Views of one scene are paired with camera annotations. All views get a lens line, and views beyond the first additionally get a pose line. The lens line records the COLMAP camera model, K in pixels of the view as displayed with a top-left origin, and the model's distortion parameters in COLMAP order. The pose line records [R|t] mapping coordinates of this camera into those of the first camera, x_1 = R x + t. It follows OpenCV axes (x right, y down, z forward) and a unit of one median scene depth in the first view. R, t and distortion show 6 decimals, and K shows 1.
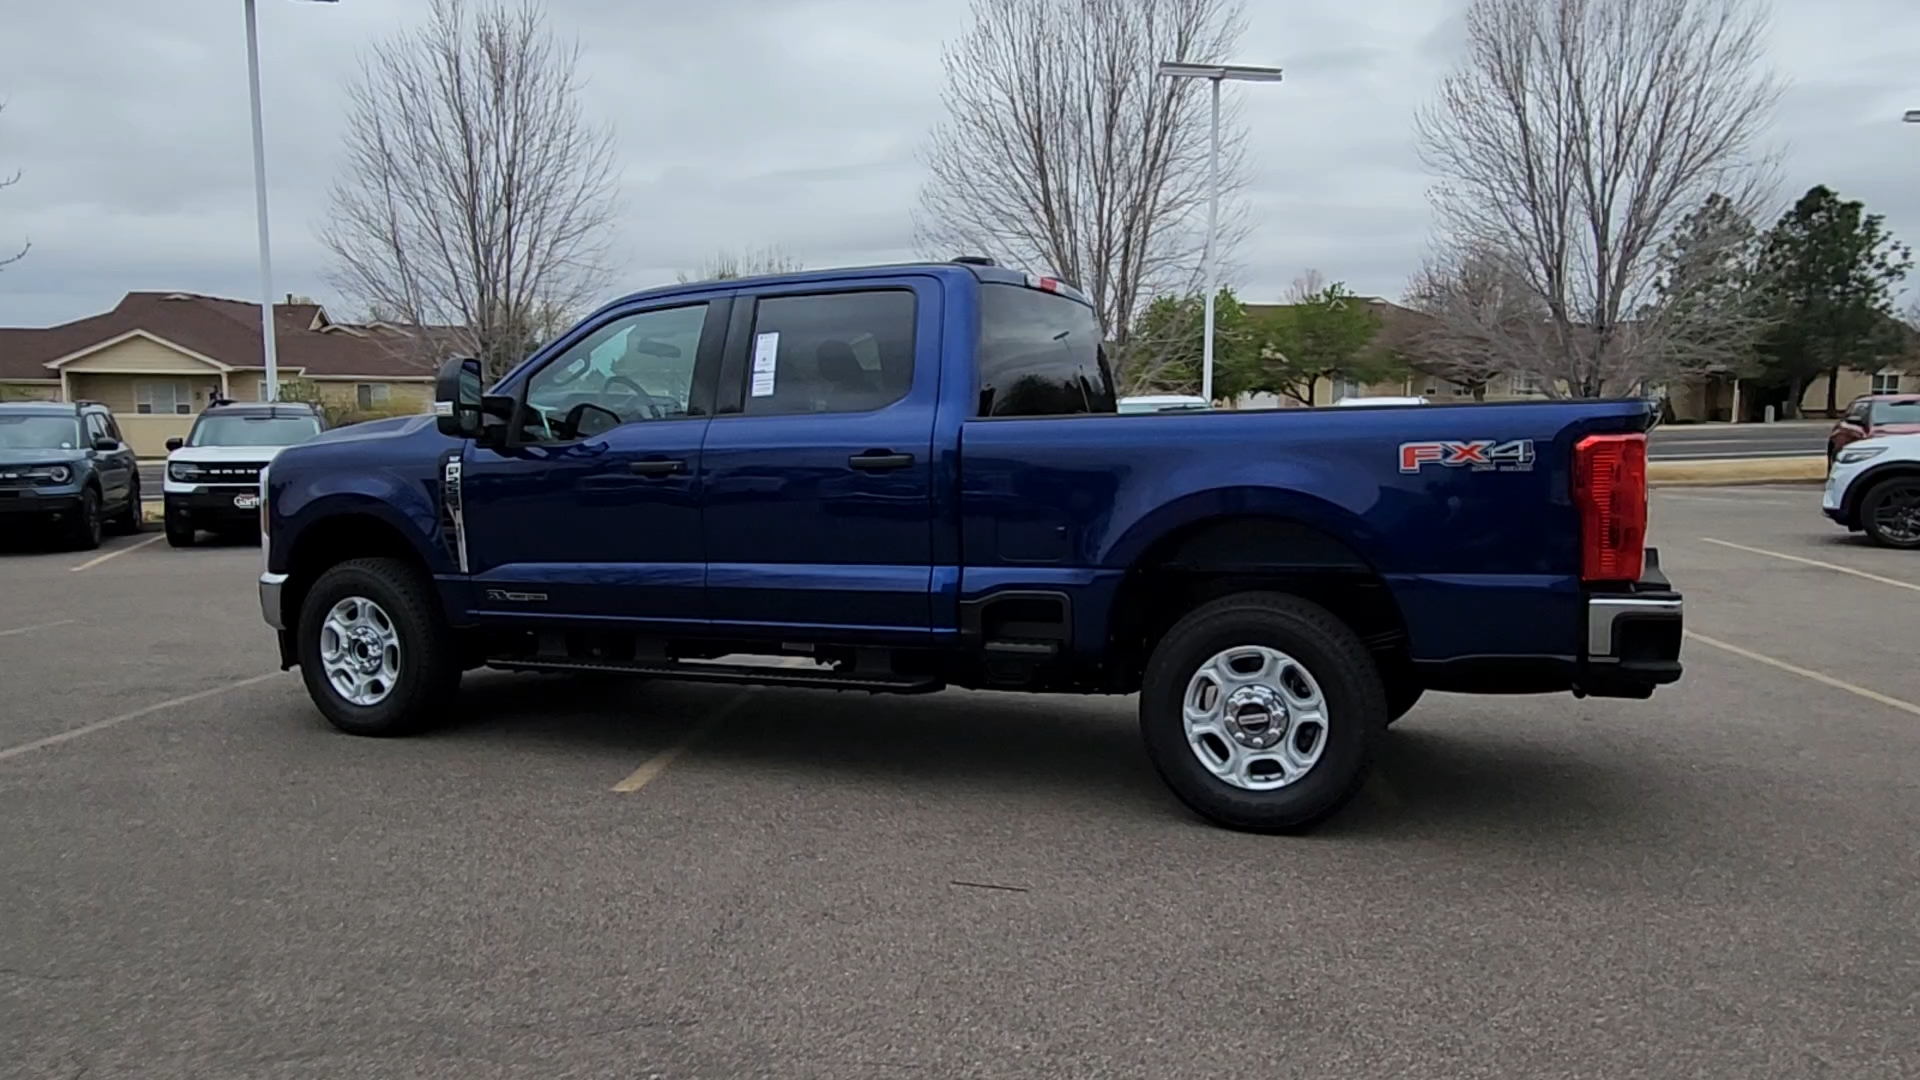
lens RADIAL K [[1412.3, 0, 965.3], [0, 1412.3, 556.1], [0, 0, 1]] dist [-0.004280, 0.023167]
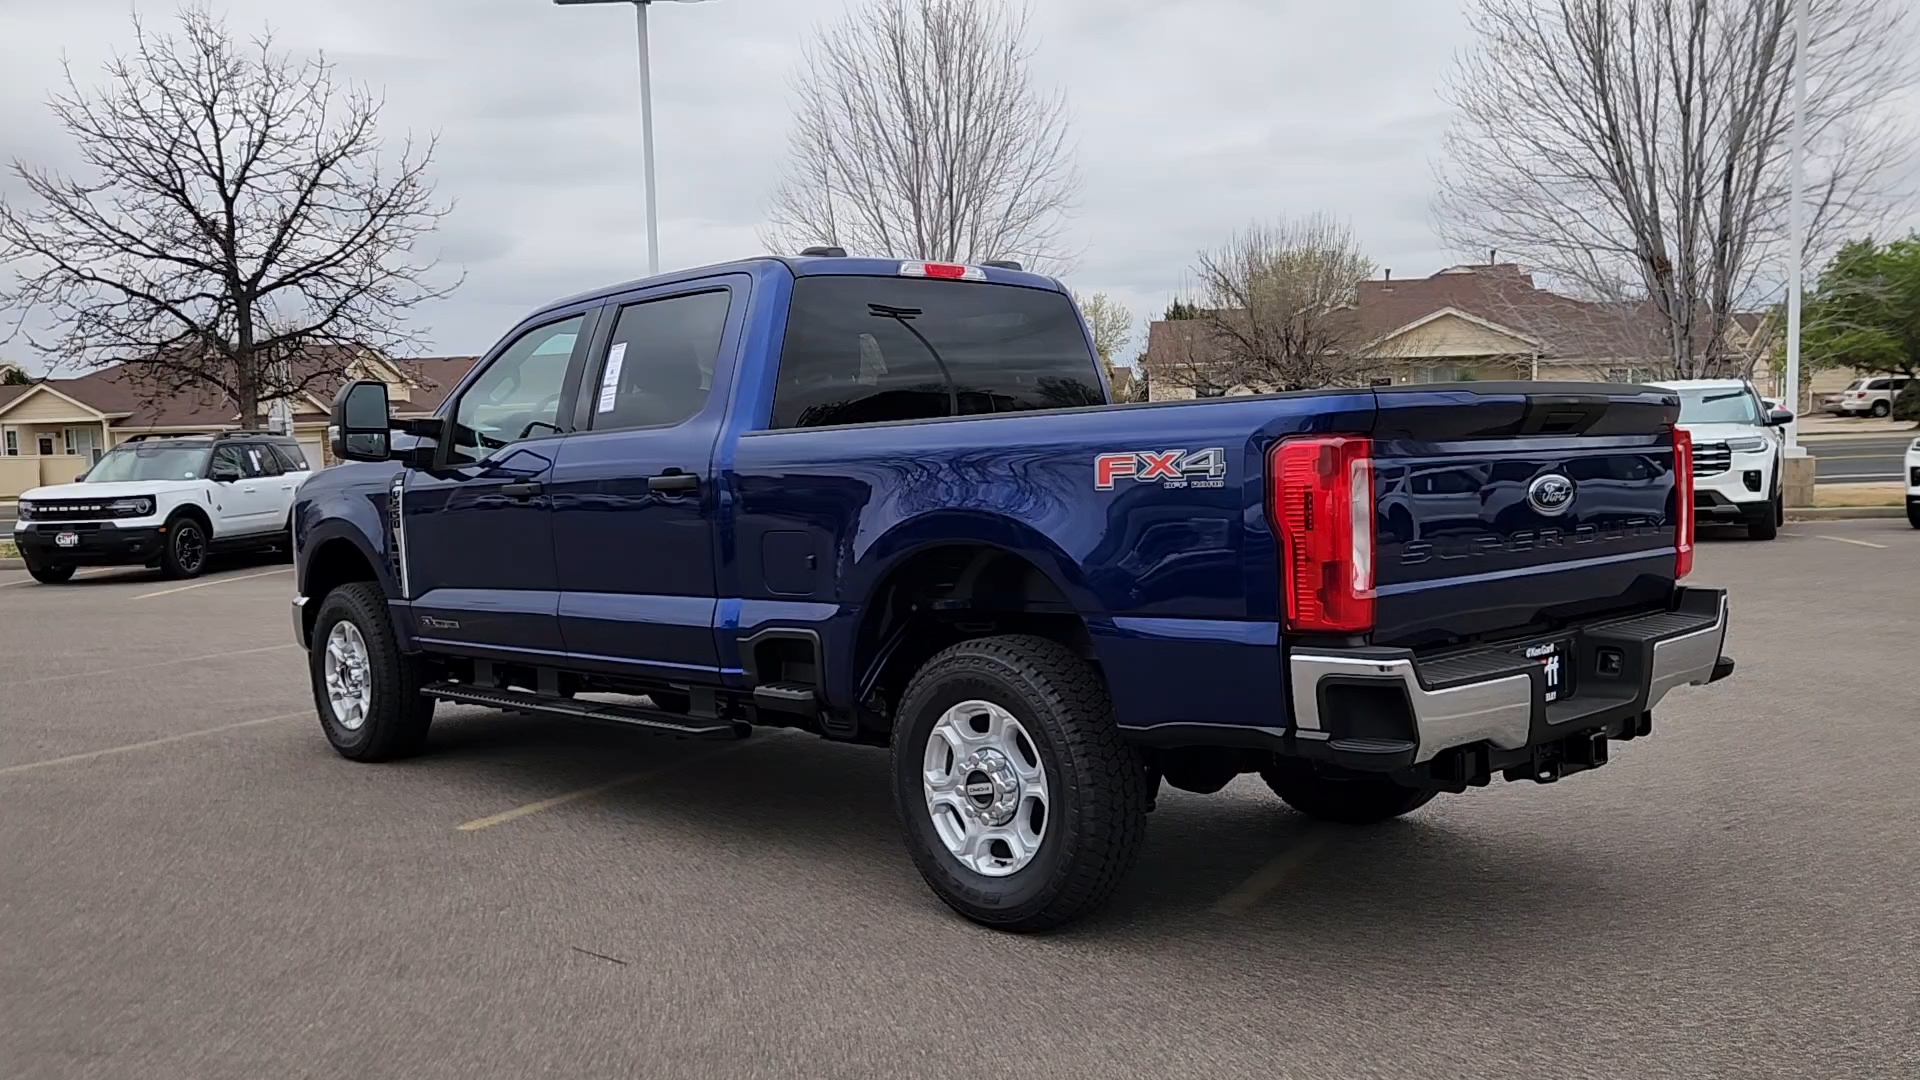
lens RADIAL K [[1671.3, 0, 951.1], [0, 1671.3, 551.3], [0, 0, 1]] dist [0.037099, -0.018041]
pose [[0.923712, 0.004751, -0.383057, 0.421639], [-0.012271, 0.999777, -0.017190, -0.005099], [0.382890, 0.020580, 0.923565, 0.064648]]
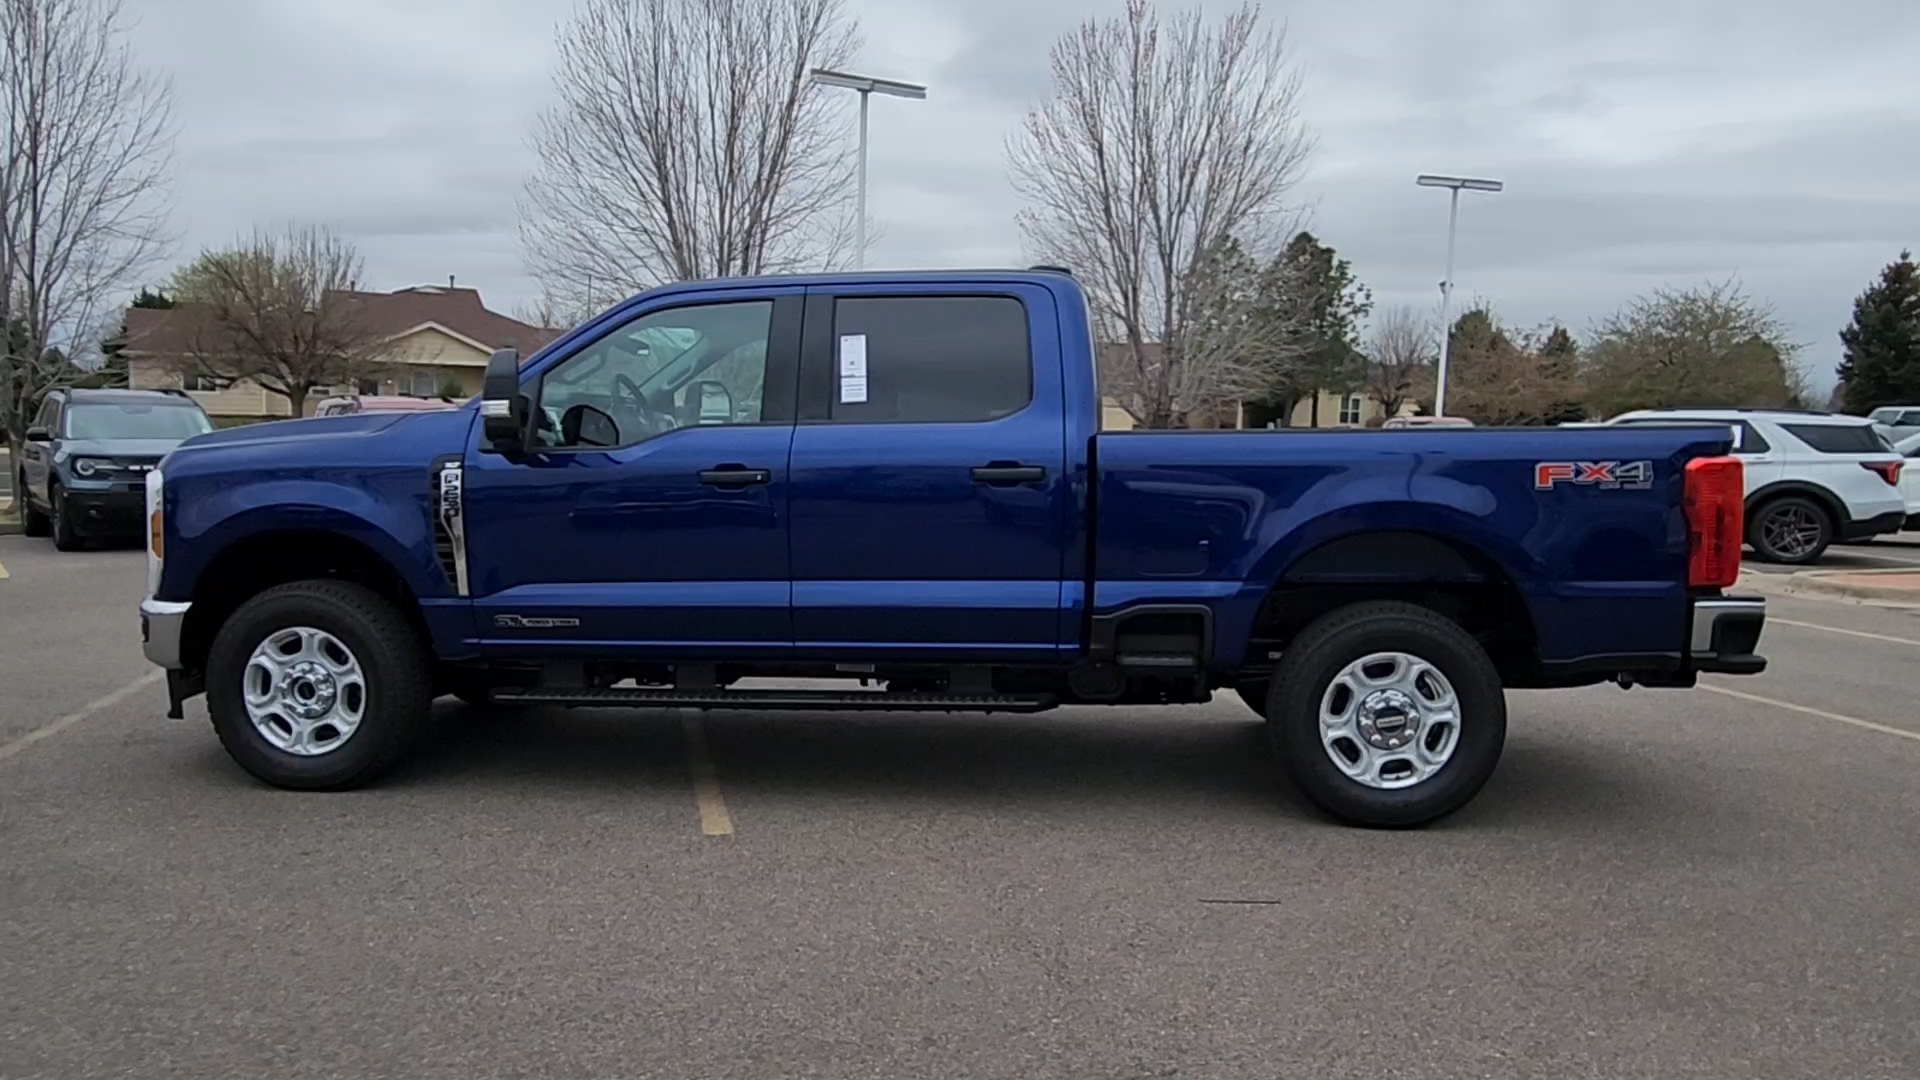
lens RADIAL K [[1412.3, 0, 965.6], [0, 1412.3, 549.4], [0, 0, 1]] dist [-0.004280, 0.023167]
pose [[0.947293, -0.008609, 0.320254, -0.325001], [0.011102, 0.999921, -0.005960, -0.007886], [-0.320177, 0.009201, 0.947313, 0.075791]]
